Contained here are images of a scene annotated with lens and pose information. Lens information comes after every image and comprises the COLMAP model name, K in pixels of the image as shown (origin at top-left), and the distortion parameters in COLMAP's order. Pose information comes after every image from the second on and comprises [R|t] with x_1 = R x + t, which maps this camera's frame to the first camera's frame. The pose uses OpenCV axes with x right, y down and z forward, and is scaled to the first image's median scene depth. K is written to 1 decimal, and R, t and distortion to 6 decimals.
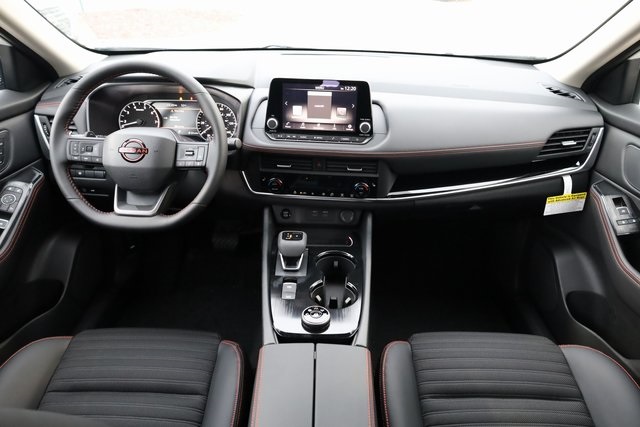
lens RADIAL K [[448.4, 0, 321.3], [0, 448.4, 212.1], [0, 0, 1]] dist [0.018257, -0.005776]
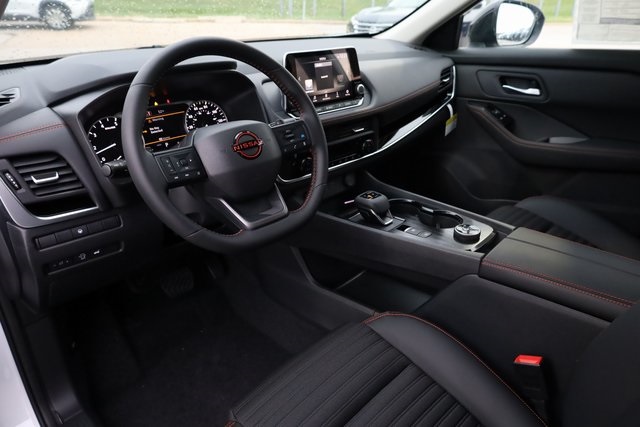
lens RADIAL K [[448.4, 0, 316.7], [0, 448.4, 211.5], [0, 0, 1]] dist [0.018257, -0.005776]
pose [[0.673623, -0.331117, 0.660752, -0.791857], [0.372468, 0.924285, 0.083456, -0.042104], [-0.638357, 0.189891, 0.745950, 0.296001]]
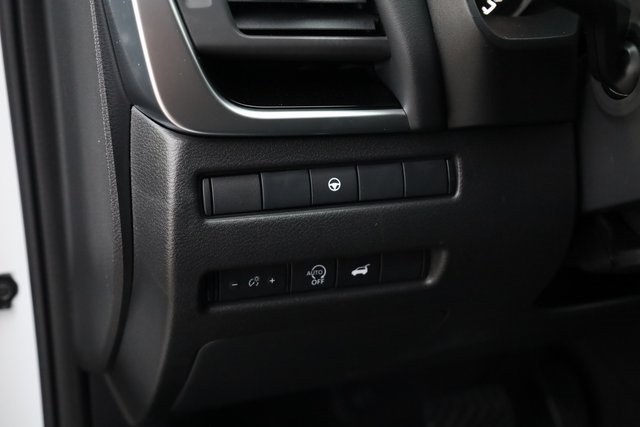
lens RADIAL K [[921.8, 0, 320.9], [0, 921.8, 212.9], [0, 0, 1]] dist [0.005653, 0.000000]
pose [[0.899070, -0.148636, 0.411802, -0.762142], [0.197236, 0.977257, -0.077885, -0.049620], [-0.390860, 0.151247, 0.907939, 0.704231]]
